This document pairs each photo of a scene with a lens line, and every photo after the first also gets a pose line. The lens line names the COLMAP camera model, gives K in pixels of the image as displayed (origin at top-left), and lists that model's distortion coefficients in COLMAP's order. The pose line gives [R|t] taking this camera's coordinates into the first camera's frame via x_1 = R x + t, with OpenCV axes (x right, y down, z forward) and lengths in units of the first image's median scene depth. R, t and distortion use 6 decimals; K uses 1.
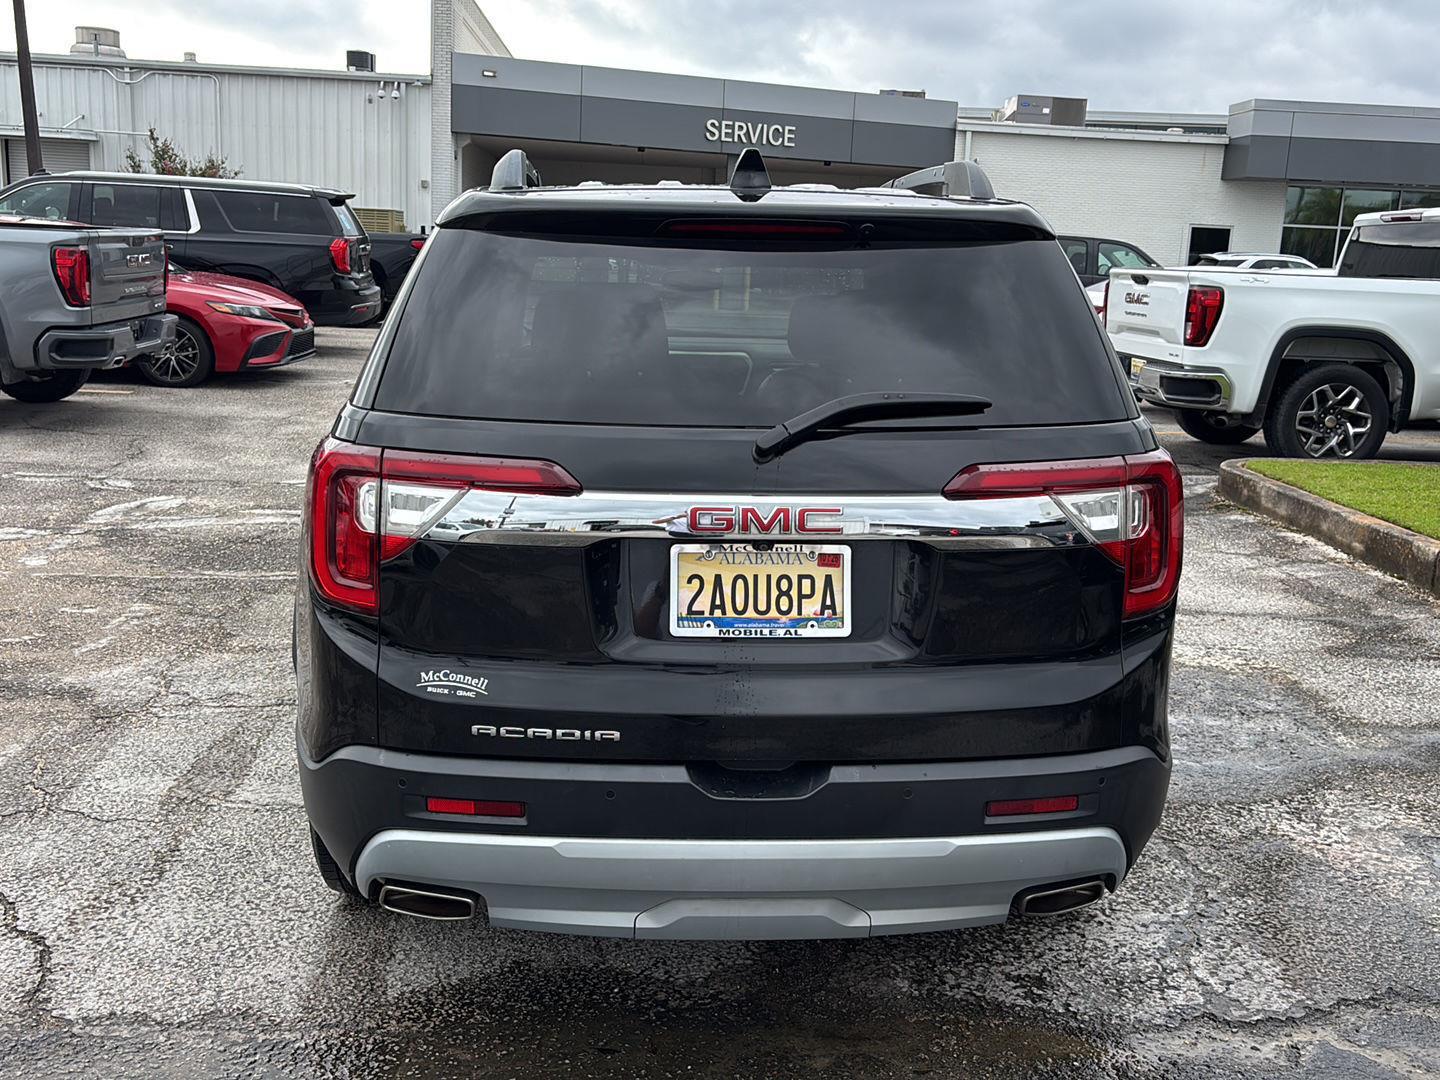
lens RADIAL K [[1413.7, 0, 723.8], [0, 1413.7, 535.0], [0, 0, 1]] dist [0.032850, 0.000000]
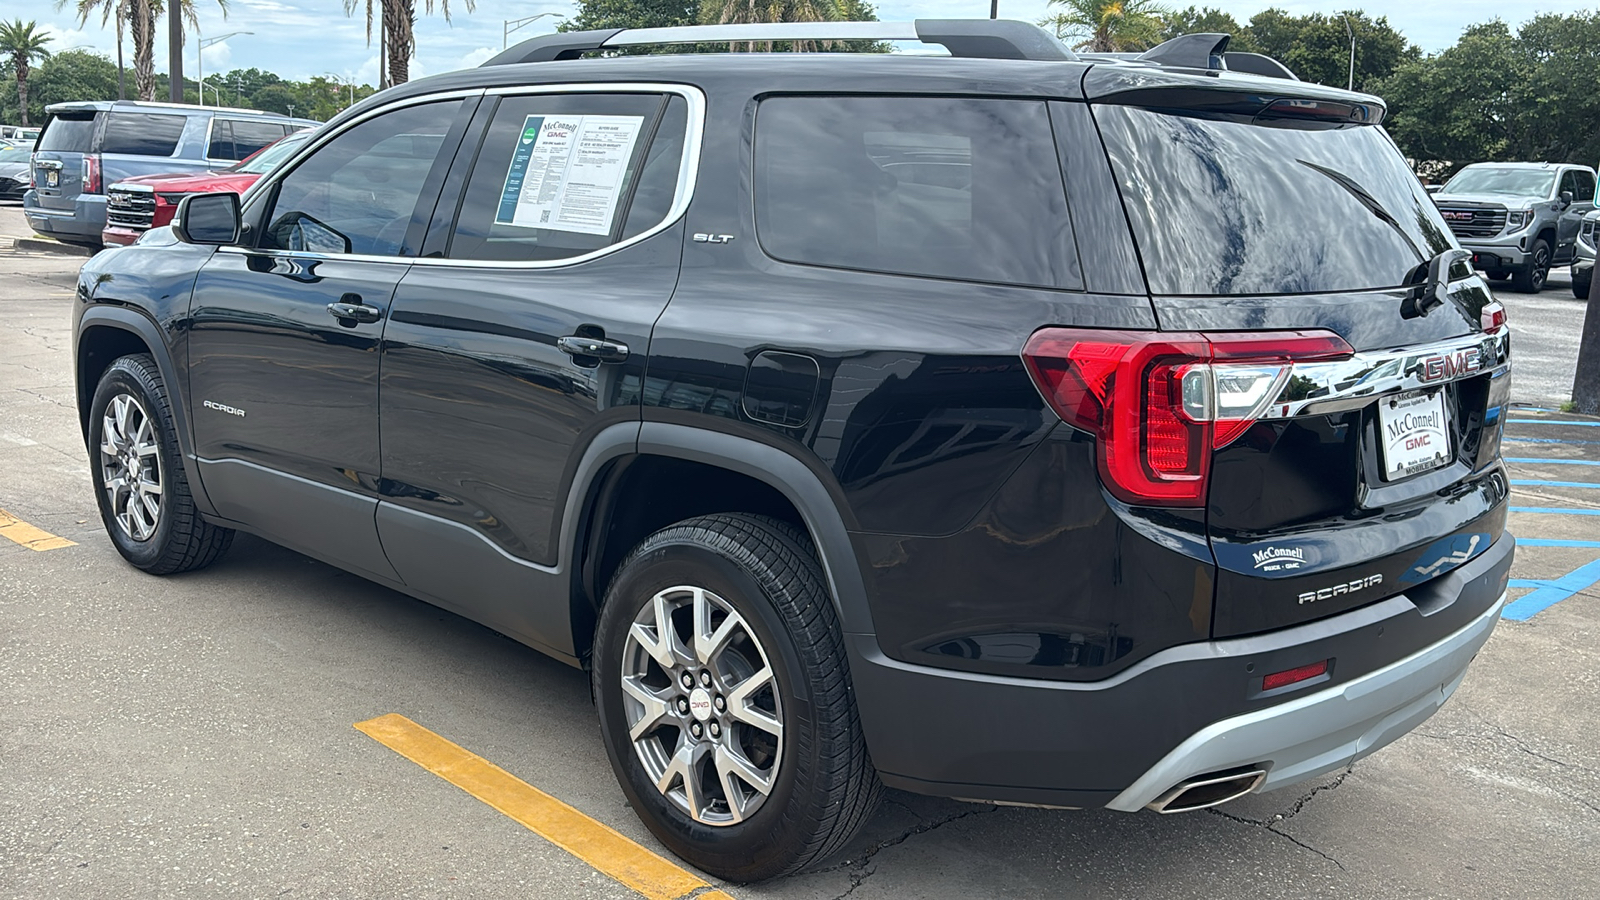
lens RADIAL K [[1499.8, 0, 799.7], [0, 1499.8, 454.1], [0, 0, 1]] dist [0.040496, 0.000000]
pose [[0.737772, -0.133005, 0.661817, -0.697612], [0.121396, 0.990555, 0.063743, -0.048114], [-0.664045, 0.033314, 0.746950, 0.257214]]
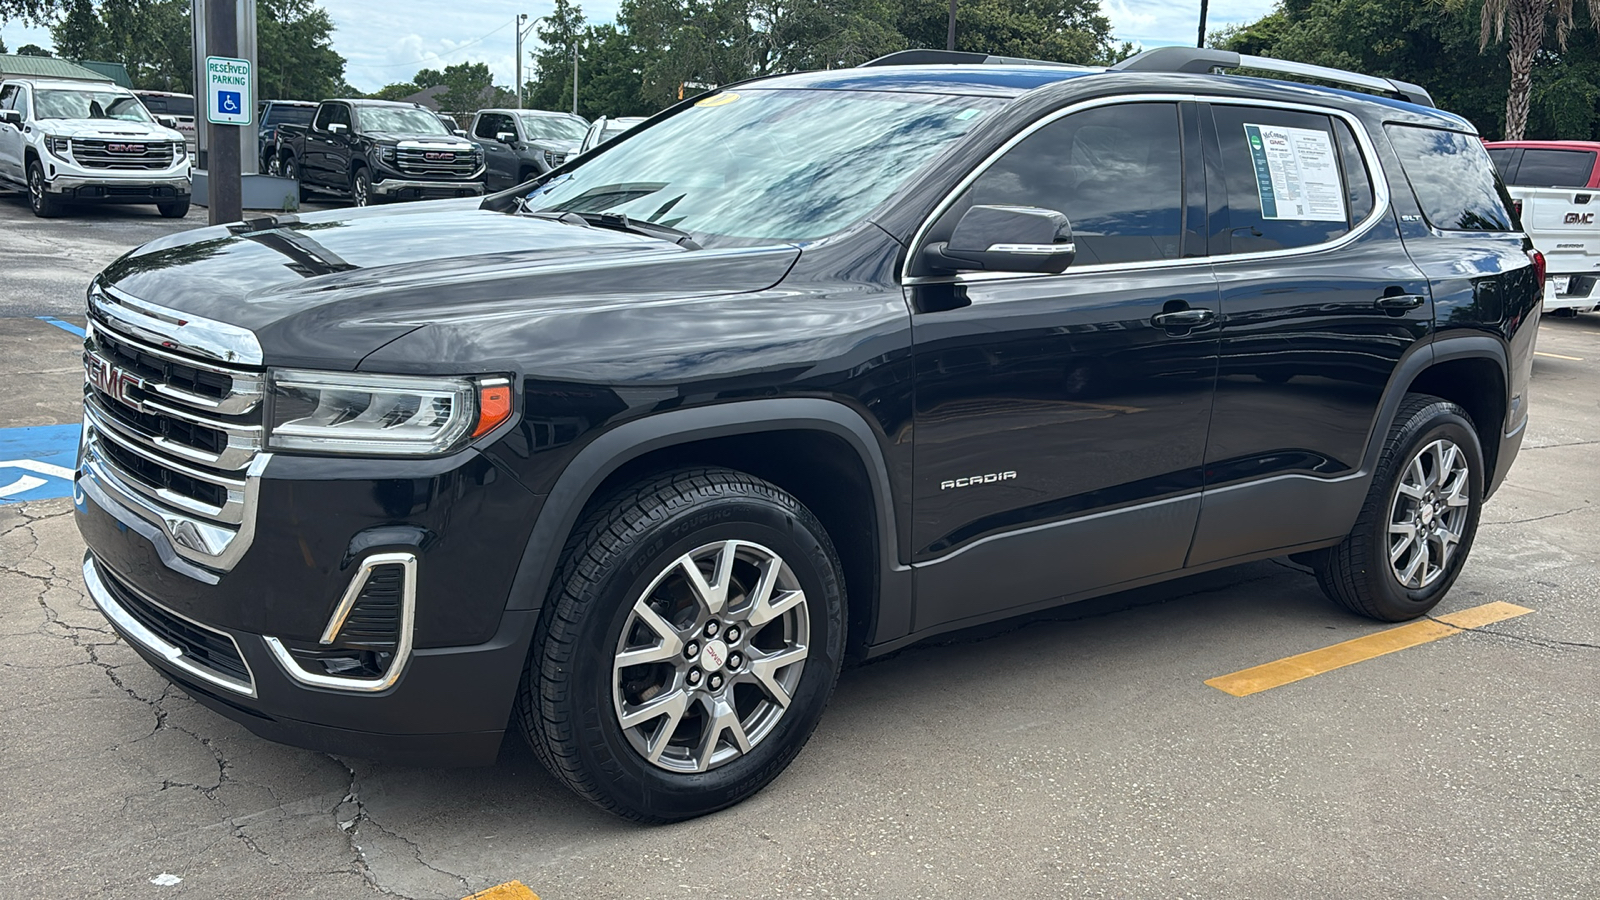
lens RADIAL K [[1499.8, 0, 801.4], [0, 1499.8, 459.9], [0, 0, 1]] dist [0.040496, 0.000000]
pose [[-0.585110, -0.215163, 0.781890, -0.890056], [0.097590, 0.938472, 0.331281, -0.378027], [-0.805061, 0.270140, -0.528111, 1.938593]]
